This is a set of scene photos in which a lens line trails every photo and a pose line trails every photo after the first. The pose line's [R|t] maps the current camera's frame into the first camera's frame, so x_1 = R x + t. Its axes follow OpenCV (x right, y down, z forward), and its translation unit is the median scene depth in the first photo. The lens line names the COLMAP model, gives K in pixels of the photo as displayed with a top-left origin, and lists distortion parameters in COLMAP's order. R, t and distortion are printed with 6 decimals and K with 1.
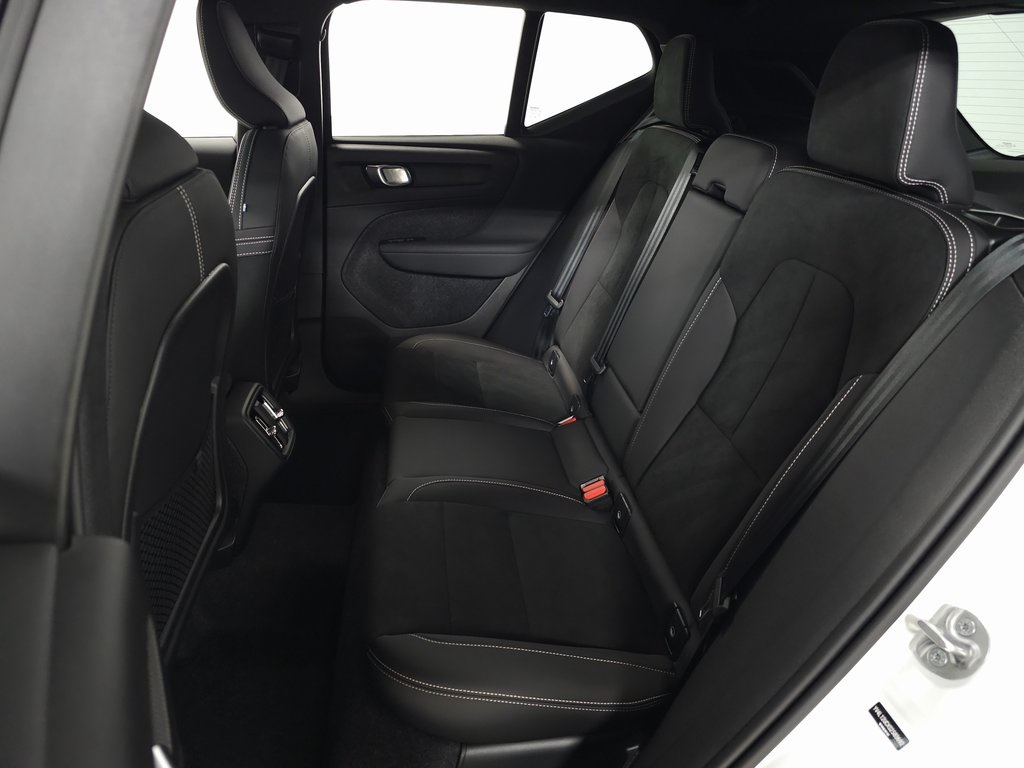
lens RADIAL K [[705.5, 0, 512.0], [0, 705.5, 384.0], [0, 0, 1]] dist [0.026278, -0.005256]
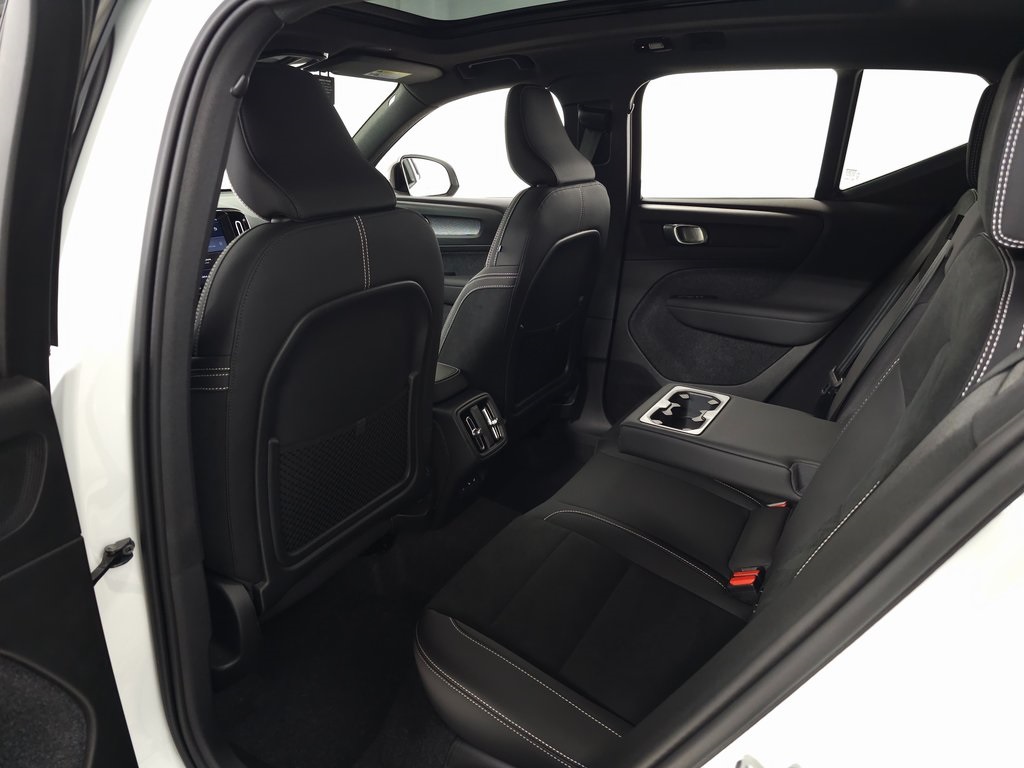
lens RADIAL K [[705.5, 0, 512.0], [0, 705.5, 384.0], [0, 0, 1]] dist [0.026278, -0.005256]
pose [[0.795567, 0.167153, -0.582351, 0.262308], [-0.221908, 0.974788, -0.023361, 0.001674], [0.563764, 0.147814, 0.812602, 0.039172]]
